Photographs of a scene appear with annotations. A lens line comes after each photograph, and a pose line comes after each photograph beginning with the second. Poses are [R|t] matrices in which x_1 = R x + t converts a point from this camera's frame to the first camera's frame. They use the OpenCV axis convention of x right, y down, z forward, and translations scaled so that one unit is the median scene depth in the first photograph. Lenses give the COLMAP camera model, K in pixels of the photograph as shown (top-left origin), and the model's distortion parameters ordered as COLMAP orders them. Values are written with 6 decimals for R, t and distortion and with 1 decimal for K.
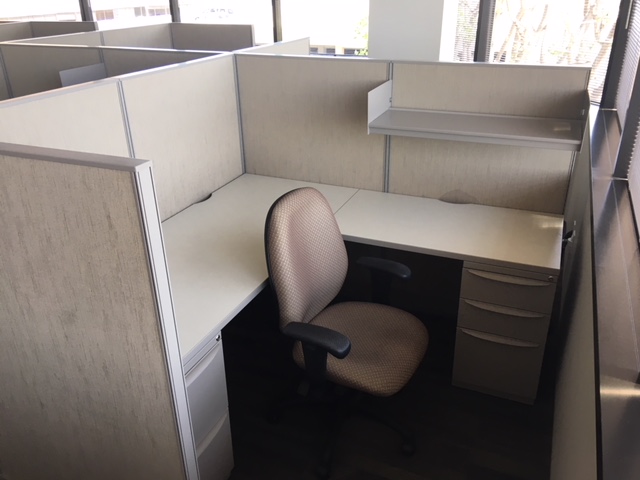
lens RADIAL K [[540.5, 0, 320.0], [0, 540.5, 240.0], [0, 0, 1]] dist [0.097124, -0.173540]
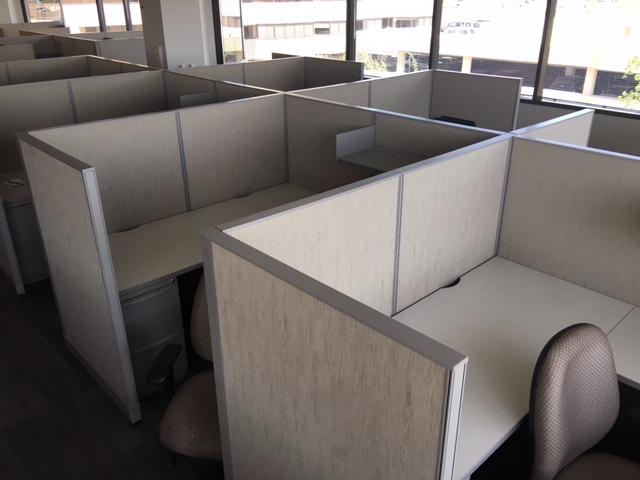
lens RADIAL K [[540.5, 0, 320.0], [0, 540.5, 240.0], [0, 0, 1]] dist [0.097124, -0.173540]
pose [[0.916829, 0.172591, -0.360051, -0.200435], [-0.180393, 0.983520, 0.012101, -0.258556], [0.356206, 0.053856, 0.932854, 0.018299]]
